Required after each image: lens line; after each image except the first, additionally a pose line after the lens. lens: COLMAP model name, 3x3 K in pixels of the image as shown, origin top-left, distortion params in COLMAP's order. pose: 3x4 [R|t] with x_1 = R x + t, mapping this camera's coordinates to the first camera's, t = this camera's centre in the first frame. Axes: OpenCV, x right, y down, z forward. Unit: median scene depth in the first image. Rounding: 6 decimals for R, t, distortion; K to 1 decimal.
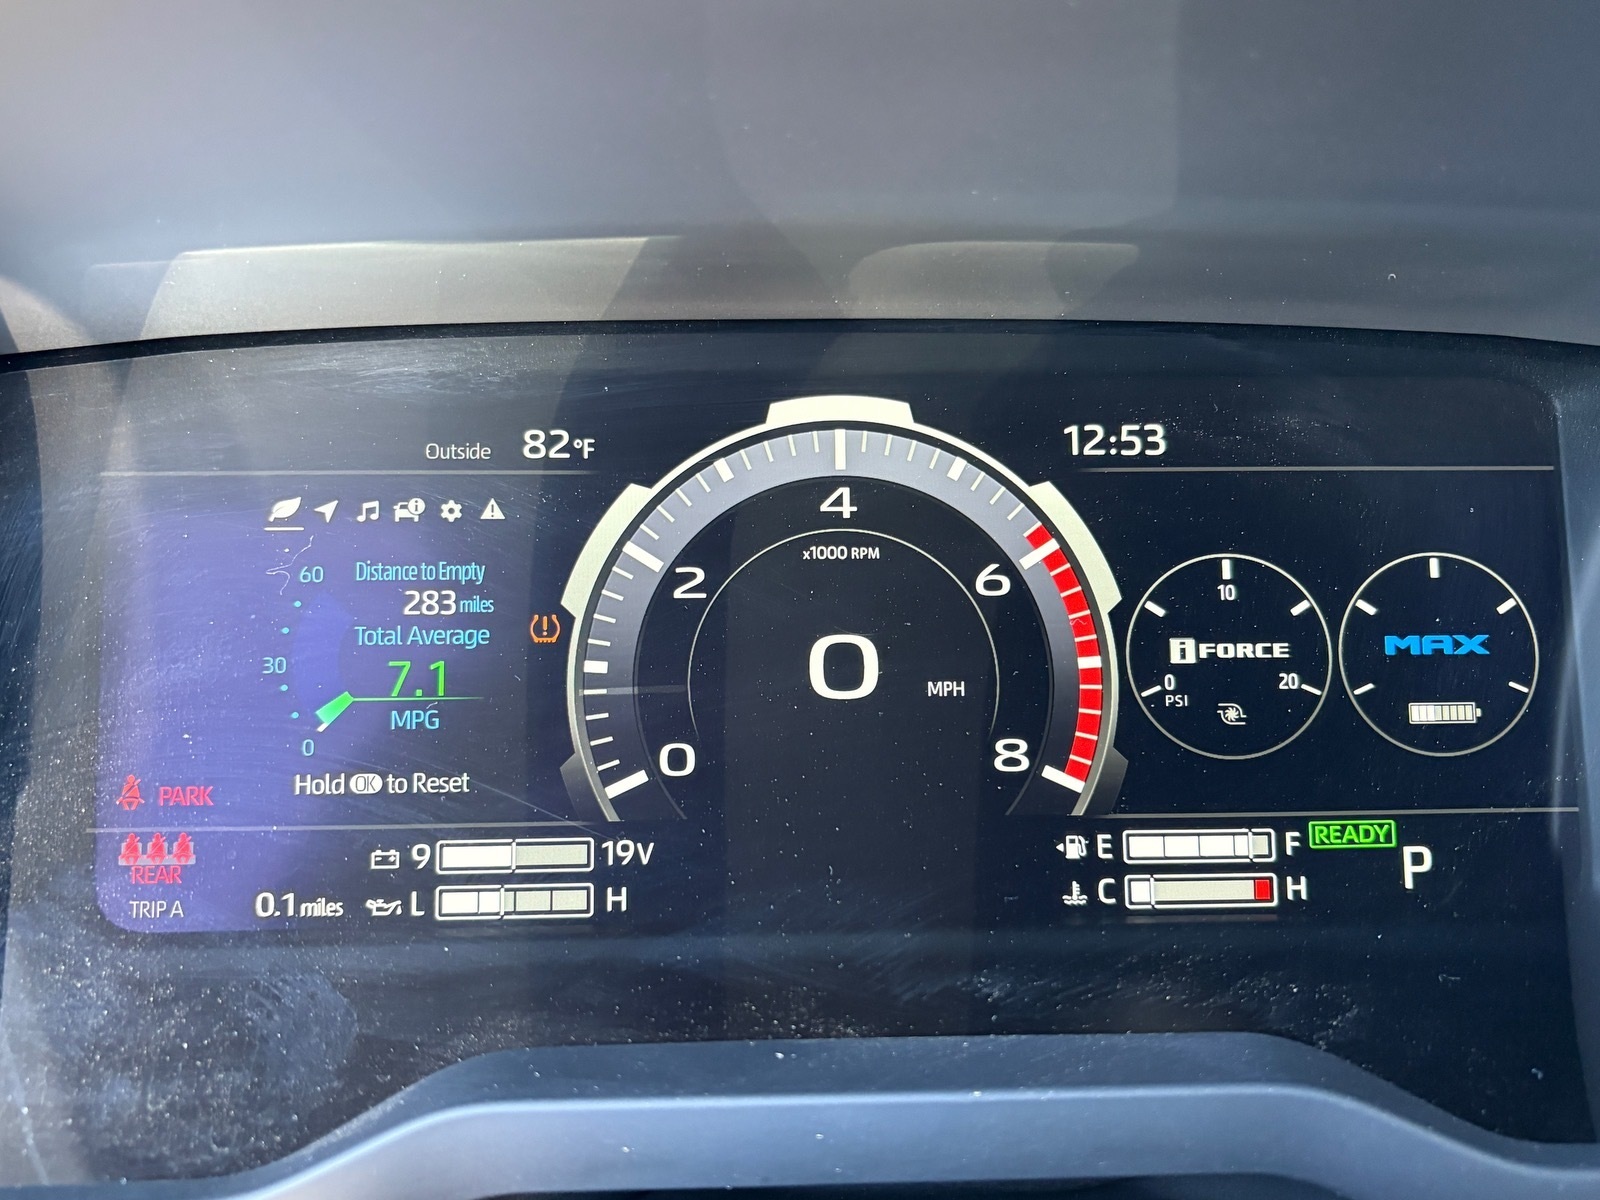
lens RADIAL K [[1498.7, 0, 797.8], [0, 1498.7, 599.4], [0, 0, 1]] dist [0.020822, 0.000000]
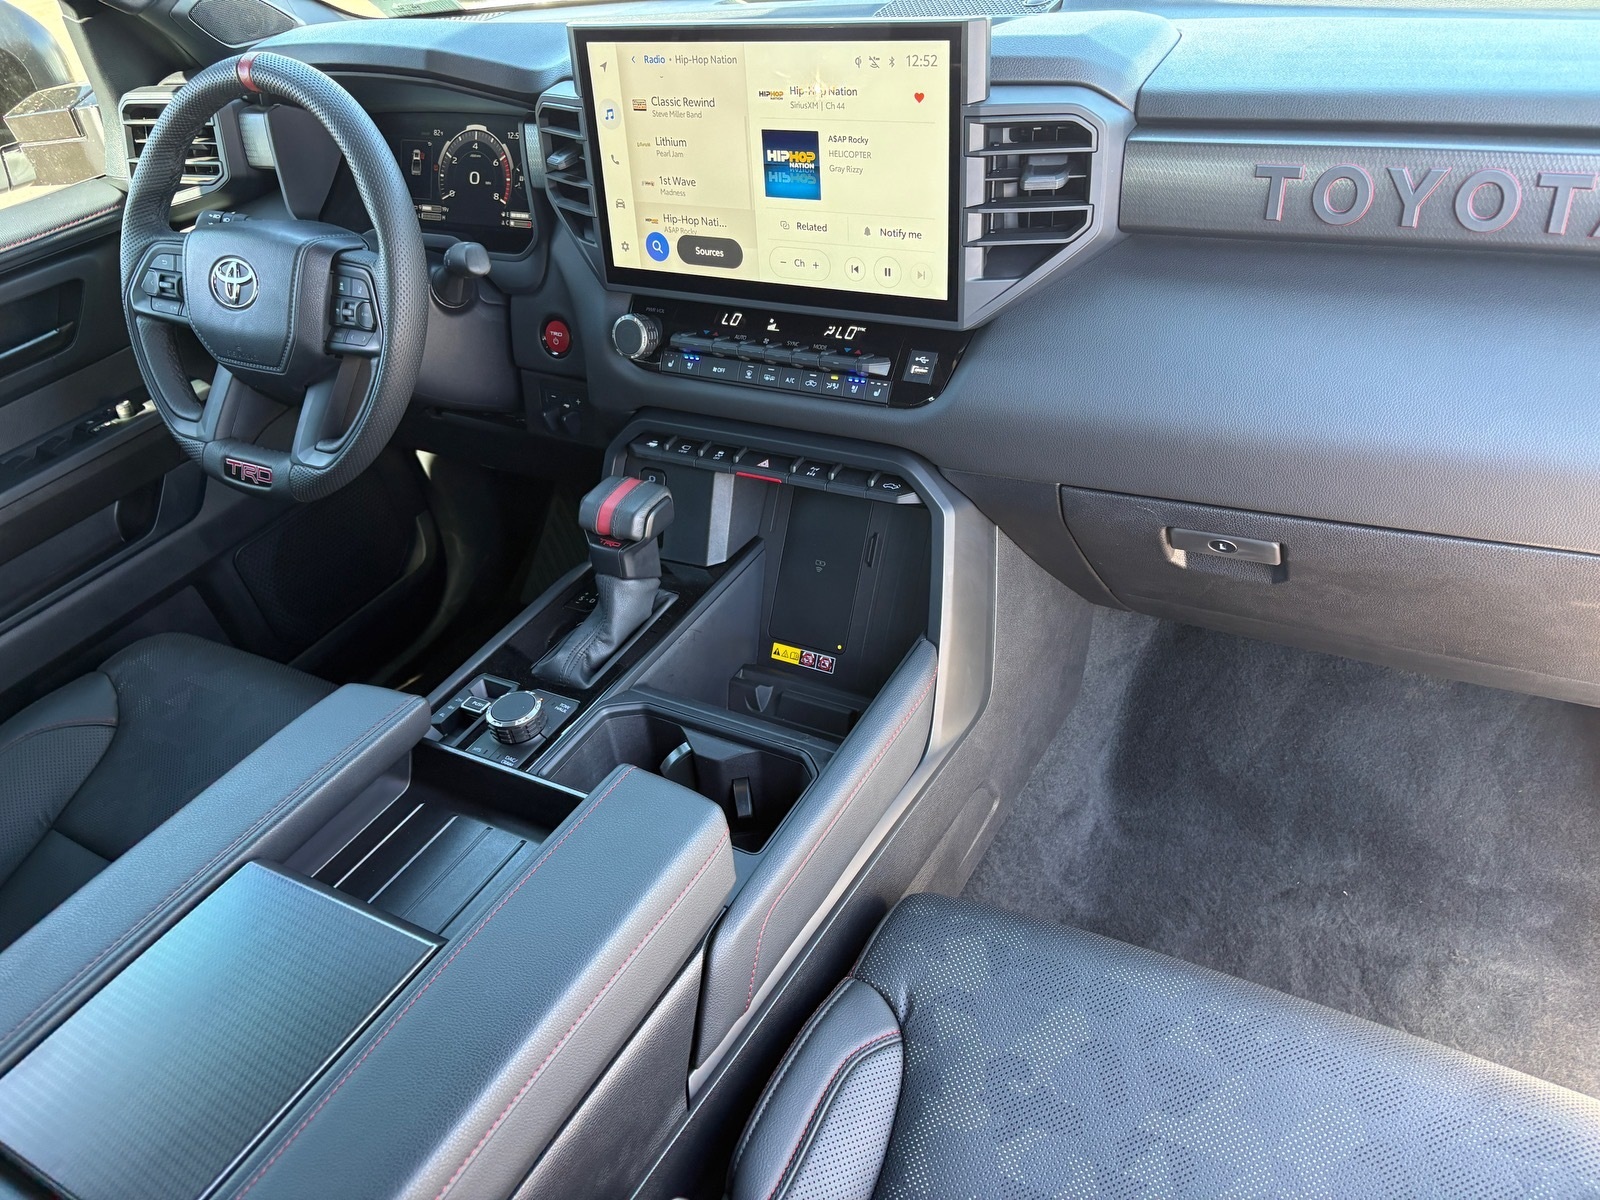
lens RADIAL K [[1196.6, 0, 802.7], [0, 1196.6, 606.7], [0, 0, 1]] dist [0.018189, -0.029297]
pose [[0.835761, 0.232618, -0.497386, 3.635376], [-0.044673, 0.931634, 0.360643, -0.131536], [0.547273, -0.279191, 0.789015, -2.288982]]
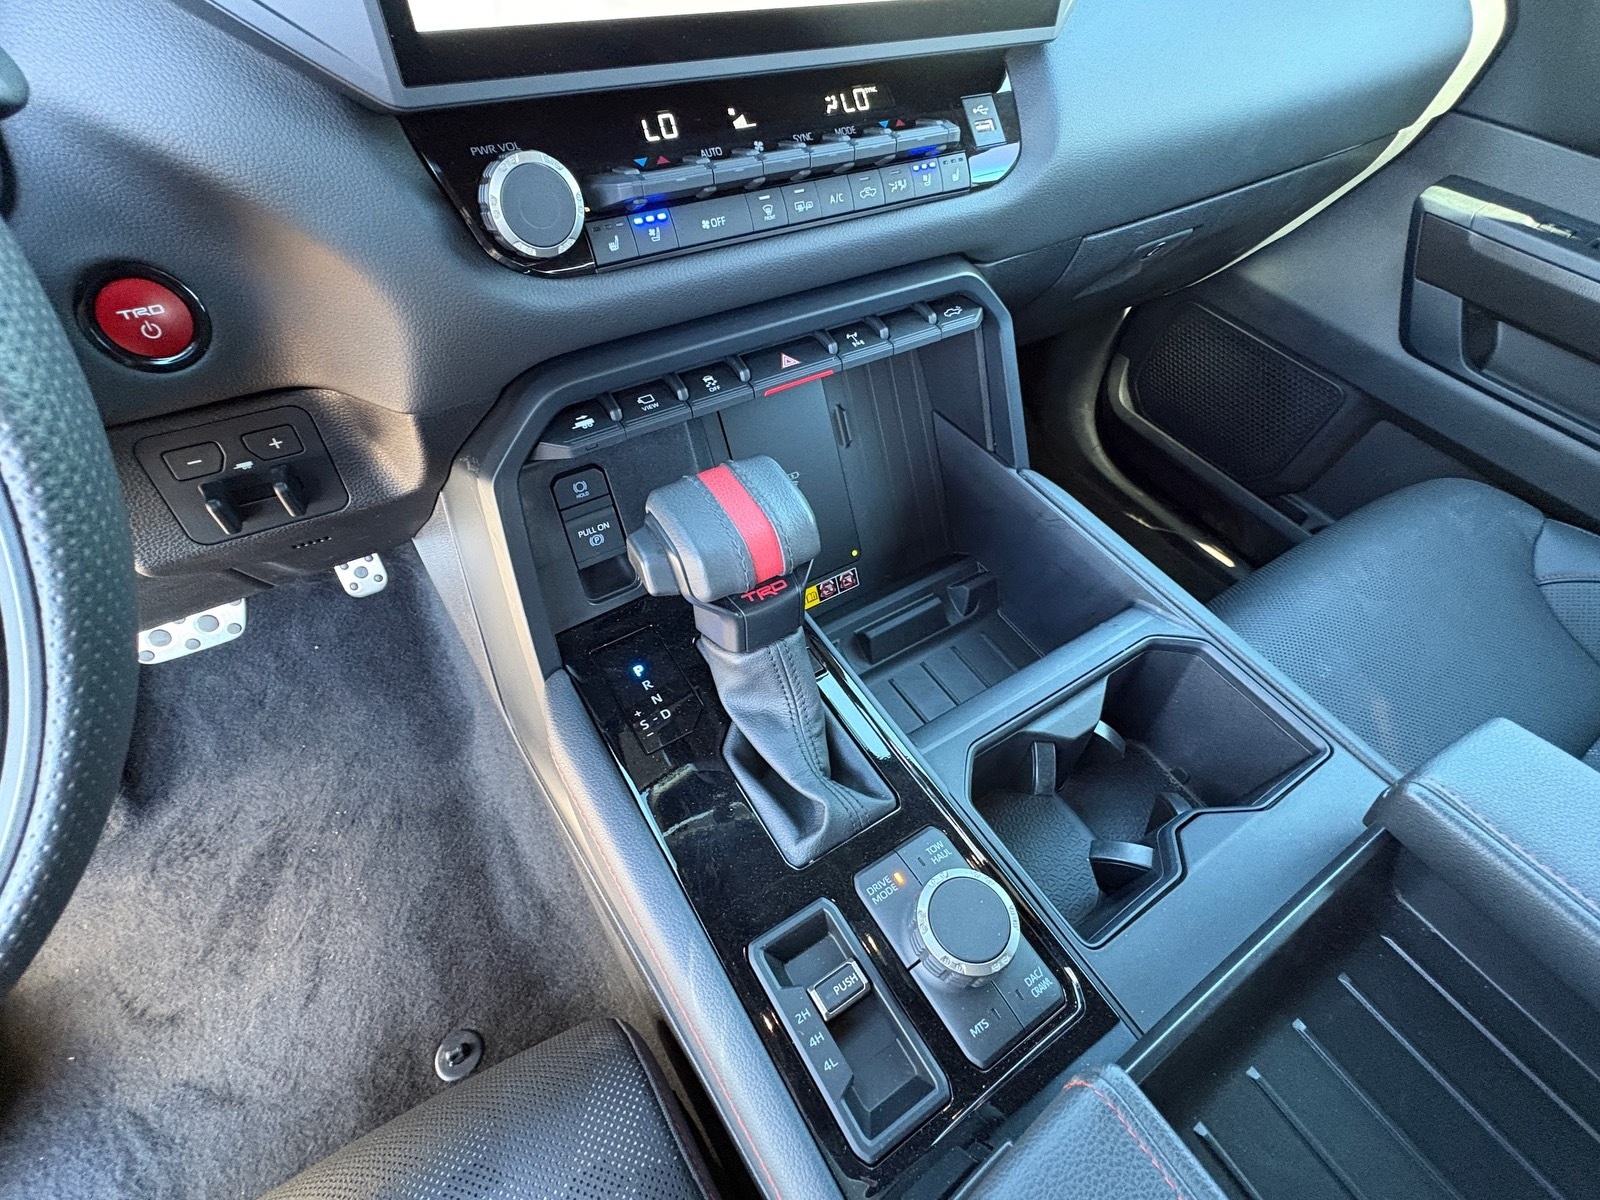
lens RADIAL K [[736.0, 0, 788.4], [0, 736.0, 599.2], [0, 0, 1]] dist [-0.003668, 0.000868]
pose [[0.859364, -0.348548, 0.374177, 0.954698], [0.087629, 0.821274, 0.563764, 0.339570], [-0.503801, -0.451689, 0.736316, -0.666346]]
